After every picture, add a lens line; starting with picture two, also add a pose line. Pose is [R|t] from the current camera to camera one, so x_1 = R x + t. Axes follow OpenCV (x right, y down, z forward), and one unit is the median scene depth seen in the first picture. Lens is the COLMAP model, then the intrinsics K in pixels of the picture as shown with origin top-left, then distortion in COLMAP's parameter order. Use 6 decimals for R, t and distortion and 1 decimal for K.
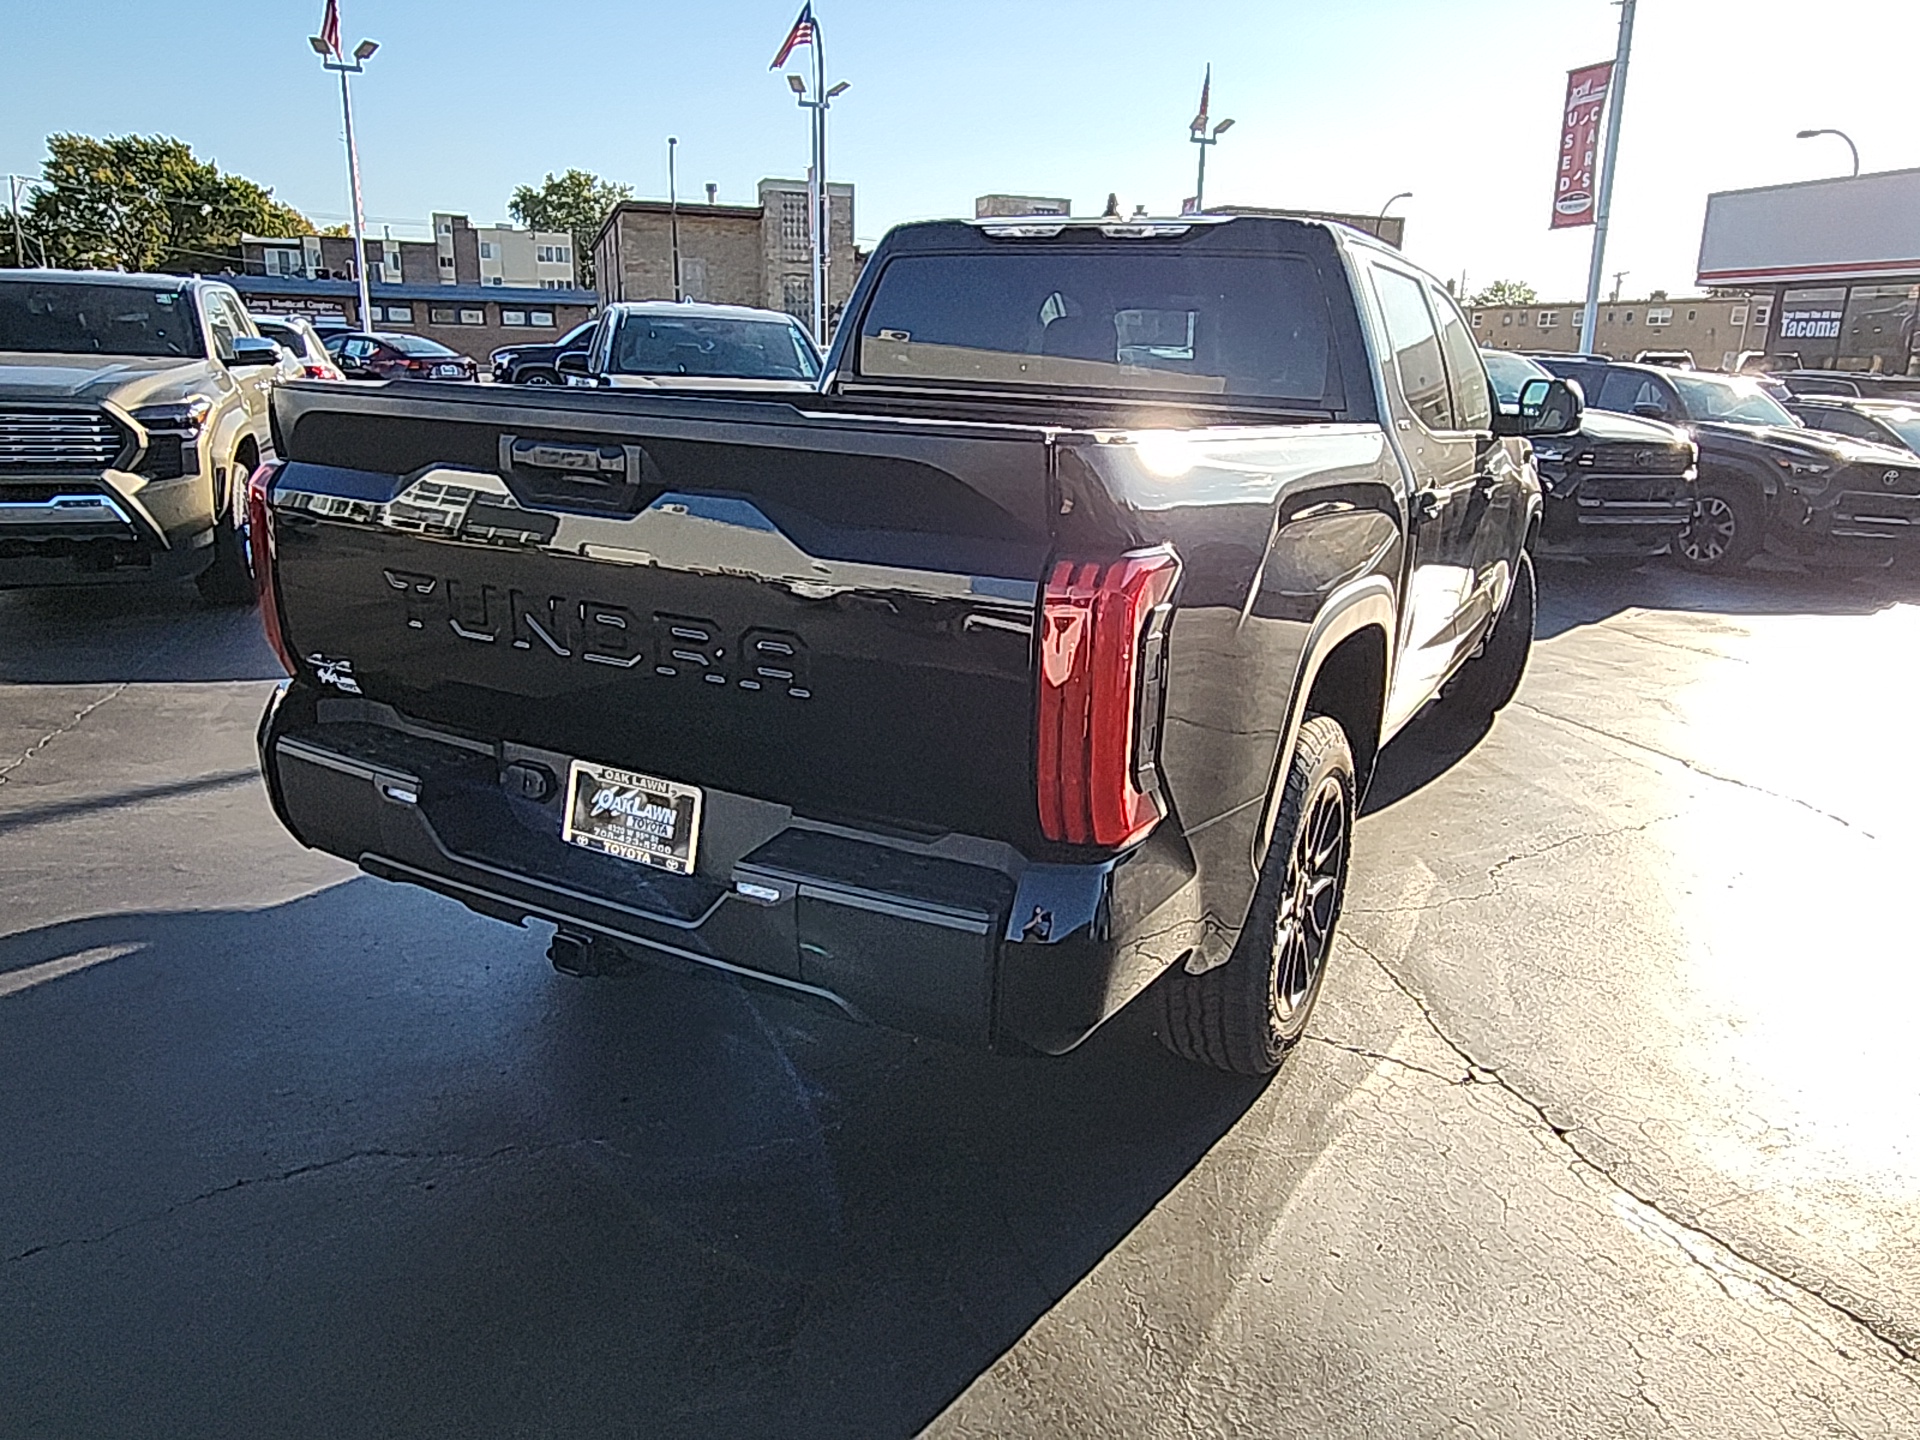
lens RADIAL K [[1264.7, 0, 987.4], [0, 1264.7, 717.1], [0, 0, 1]] dist [0.002363, -0.000444]
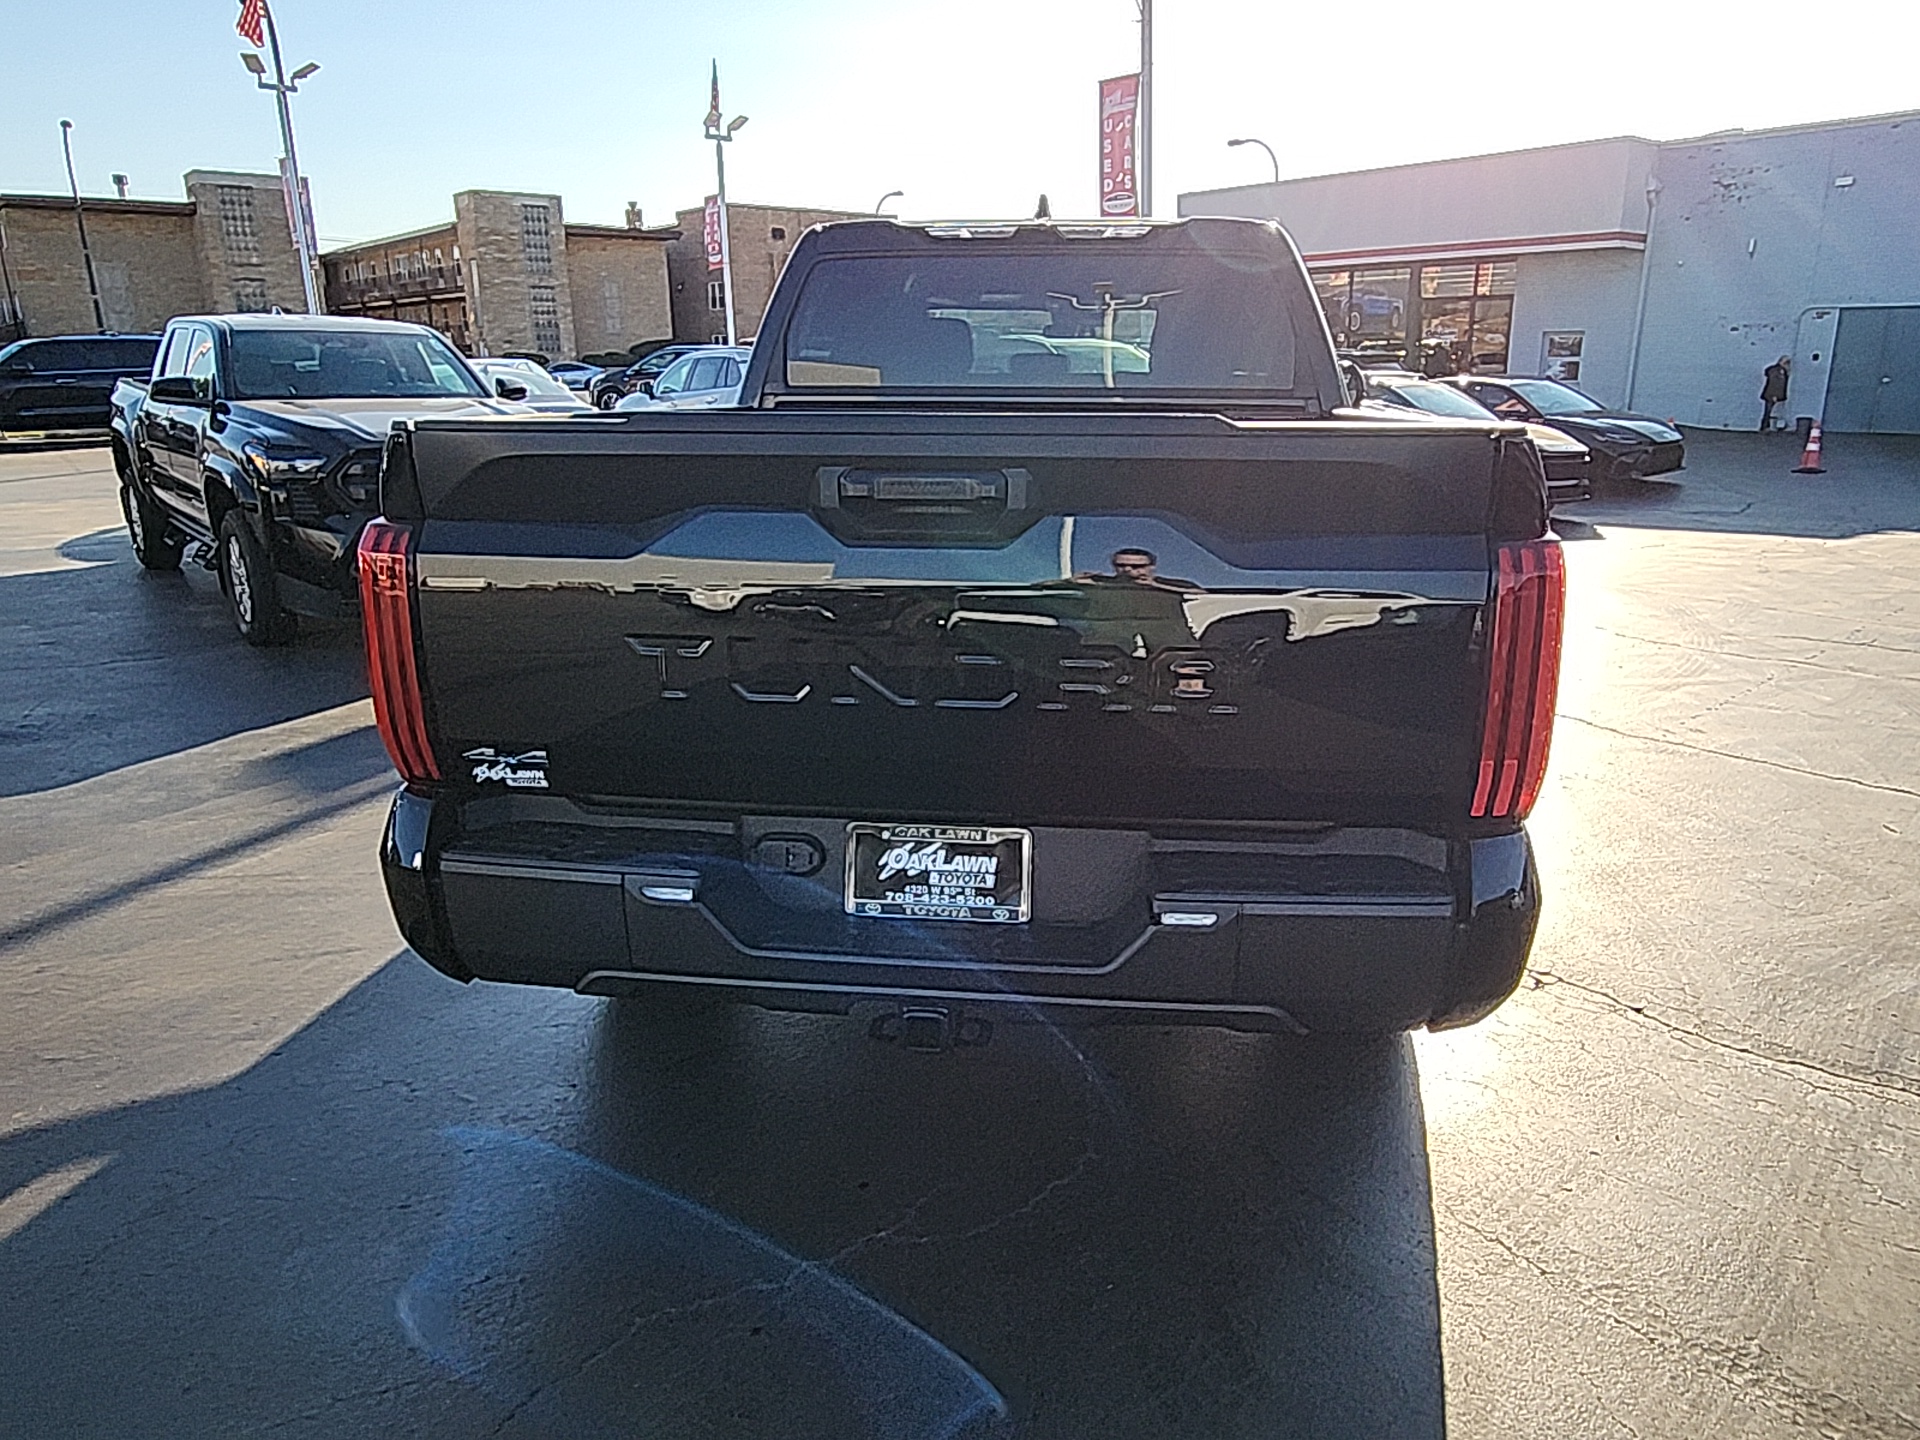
lens RADIAL K [[1272.0, 0, 984.5], [0, 1272.0, 718.6], [0, 0, 1]] dist [0.002897, -0.000409]
pose [[0.934440, -0.130885, 0.331195, -0.510477], [0.130658, 0.991159, 0.023057, -0.046335], [-0.331285, 0.021728, 0.943281, 0.106135]]
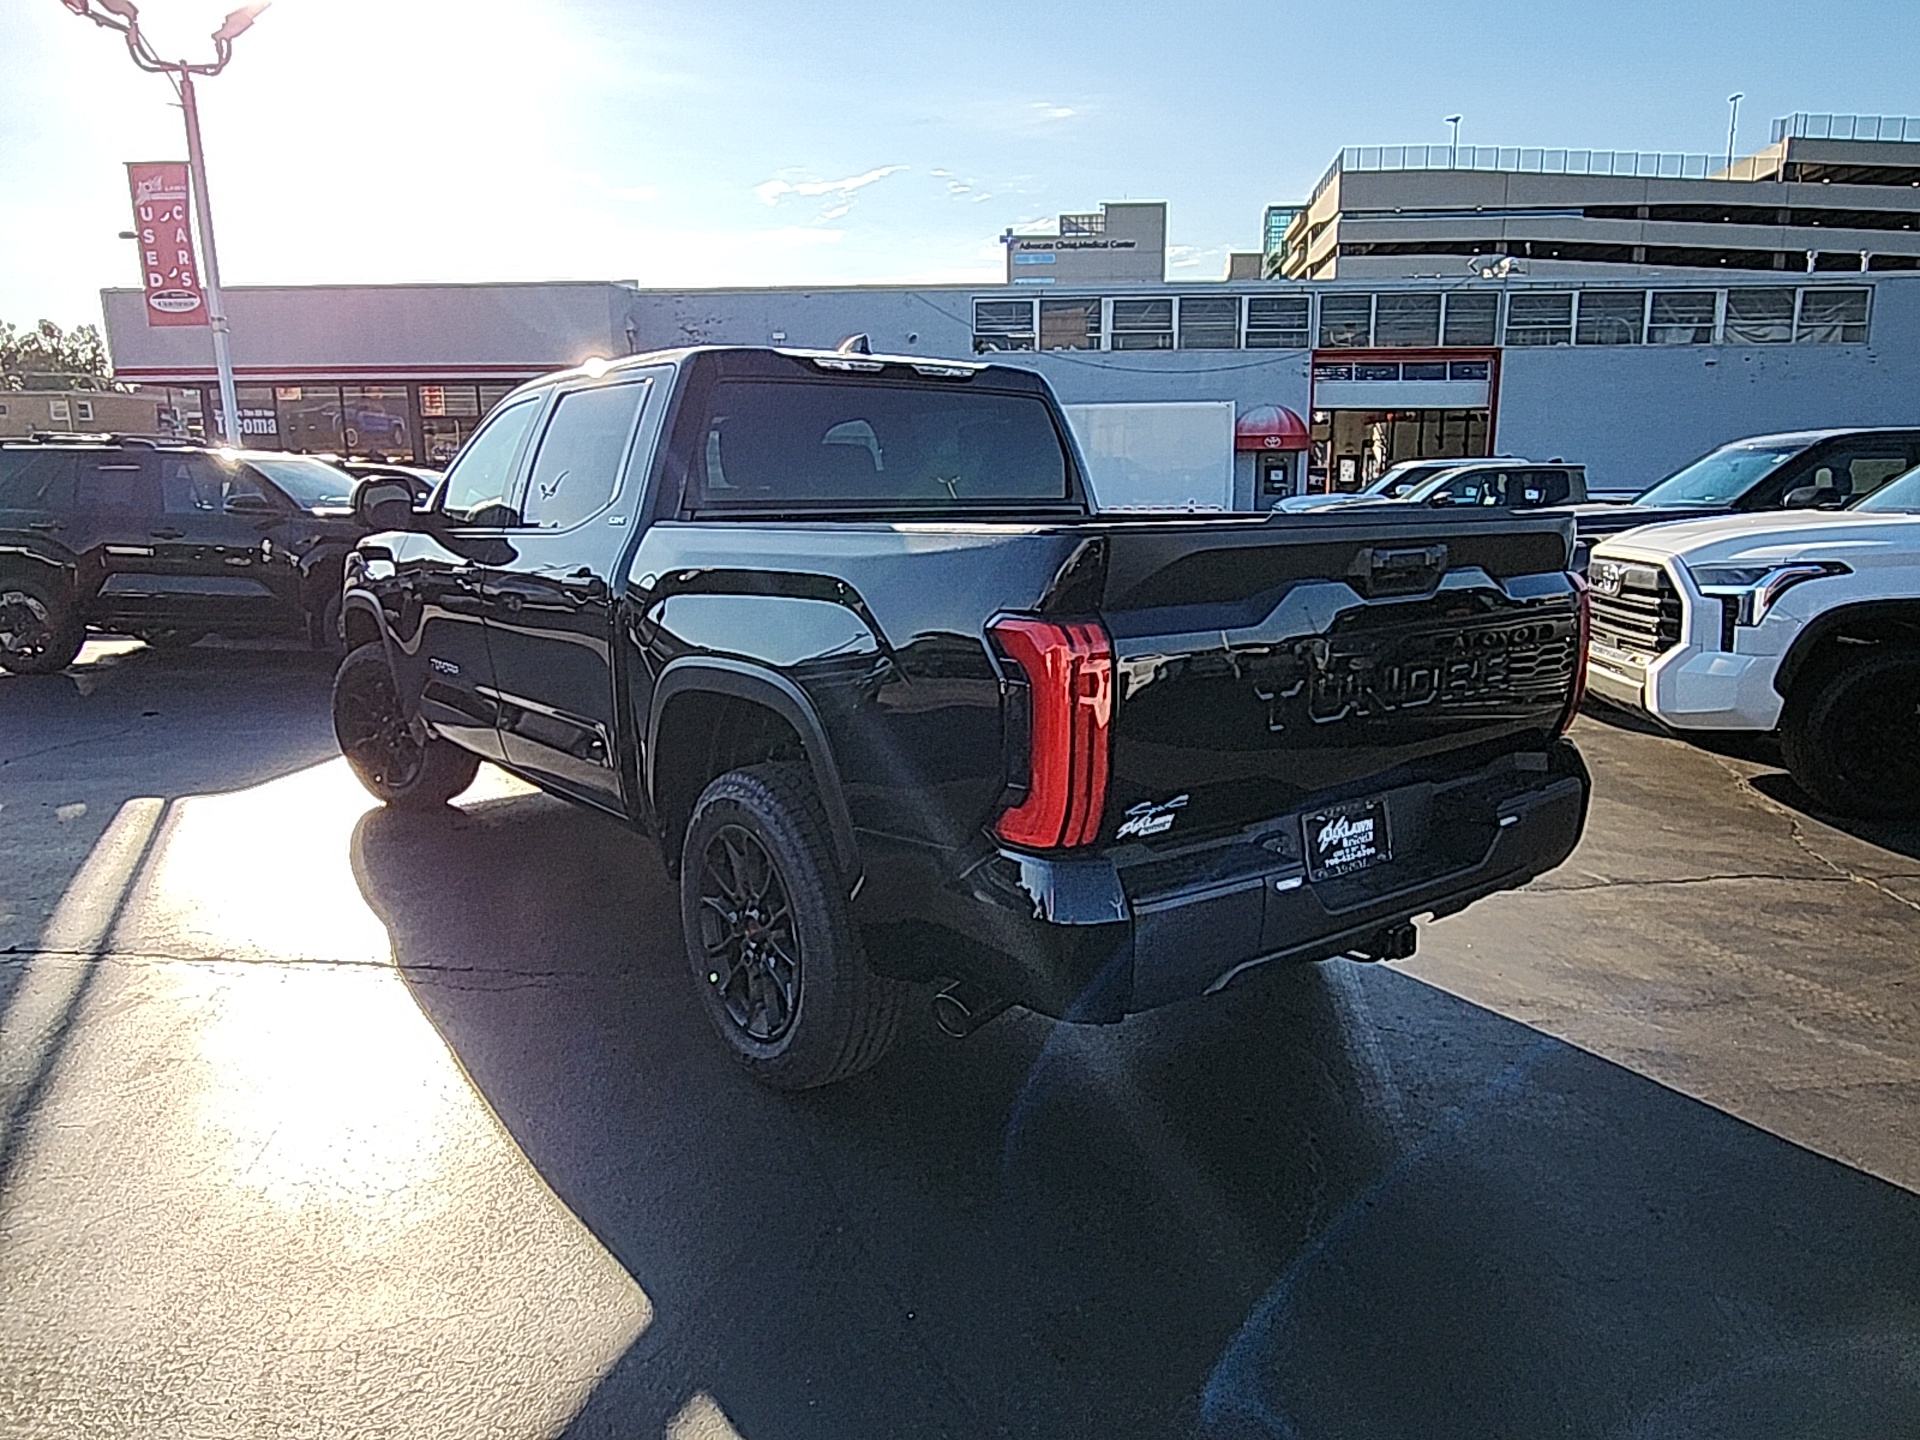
lens RADIAL K [[1272.0, 0, 984.5], [0, 1272.0, 718.6], [0, 0, 1]] dist [0.002897, -0.000409]
pose [[0.426396, -0.202765, 0.881517, -1.458172], [0.264105, 0.959993, 0.093067, -0.238700], [-0.865121, 0.193129, 0.462889, 0.659640]]
